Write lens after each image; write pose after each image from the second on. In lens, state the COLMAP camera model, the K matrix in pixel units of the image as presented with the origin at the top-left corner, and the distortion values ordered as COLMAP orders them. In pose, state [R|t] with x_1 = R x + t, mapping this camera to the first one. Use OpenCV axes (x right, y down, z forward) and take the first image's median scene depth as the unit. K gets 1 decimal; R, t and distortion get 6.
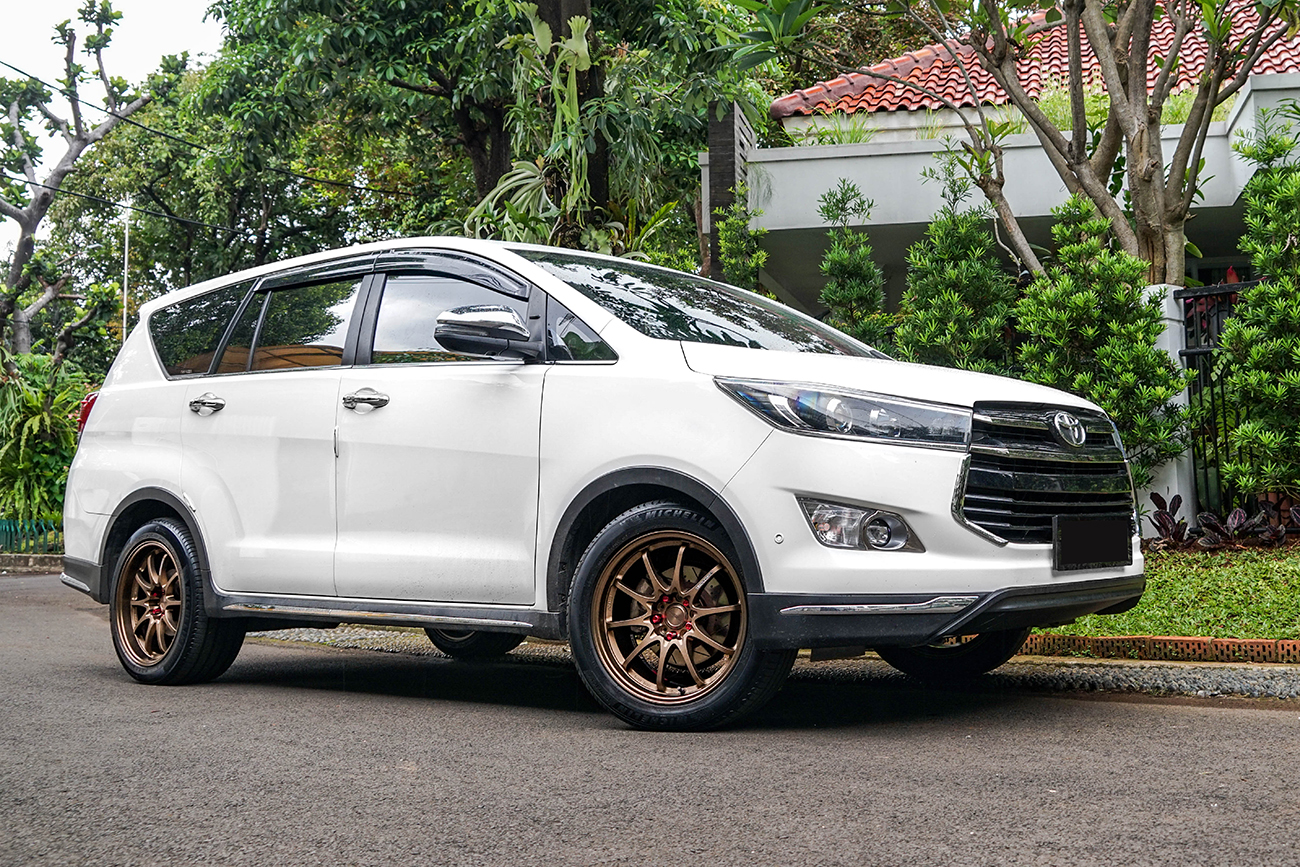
lens RADIAL K [[1083.0, 0, 649.8], [0, 1083.0, 422.5], [0, 0, 1]] dist [0.011541, 0.010122]
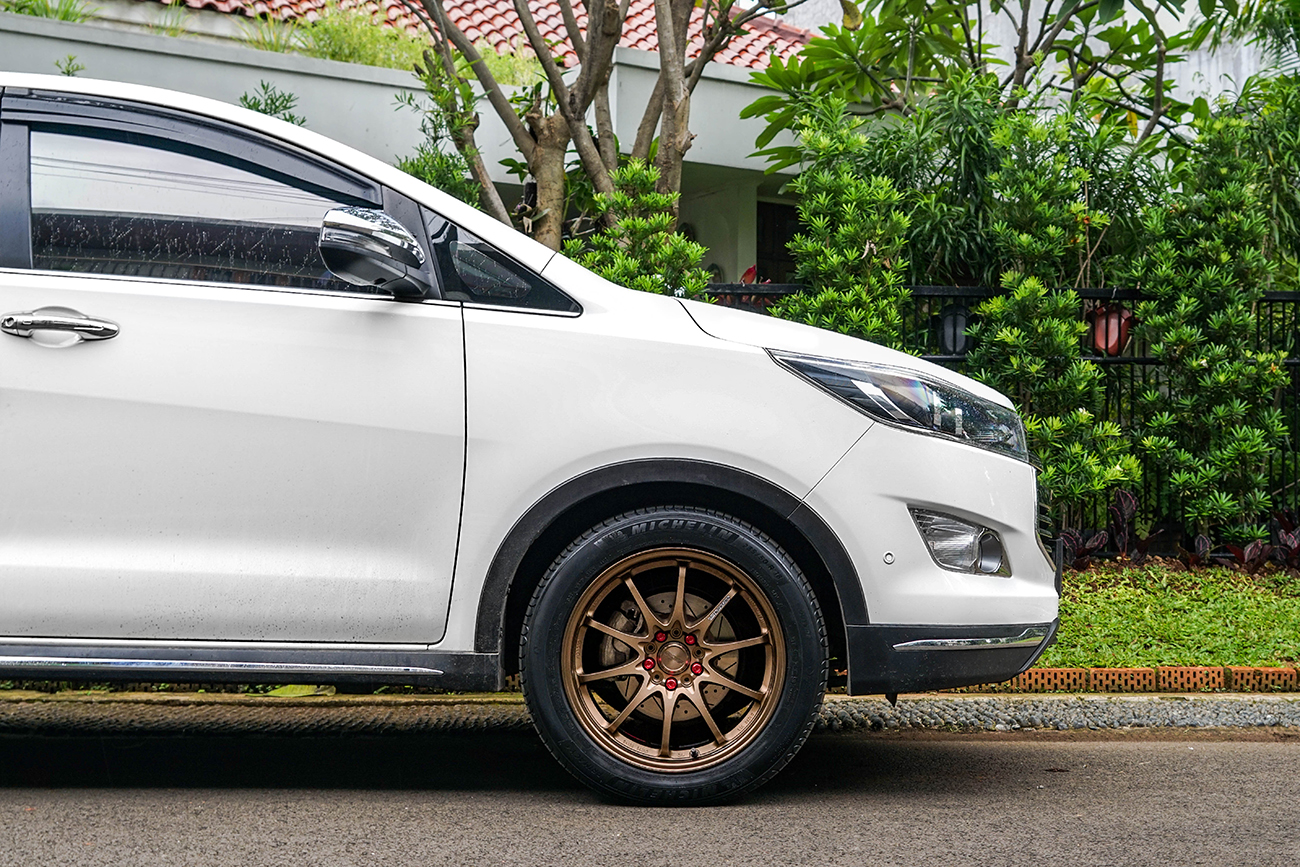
lens RADIAL K [[1377.1, 0, 649.8], [0, 1377.1, 445.3], [0, 0, 1]] dist [-0.013720, 0.000000]
pose [[0.863164, 0.058630, 0.501509, -0.488780], [-0.071911, 0.997385, 0.007166, 0.024911], [-0.499778, -0.042250, 0.865123, 0.178432]]
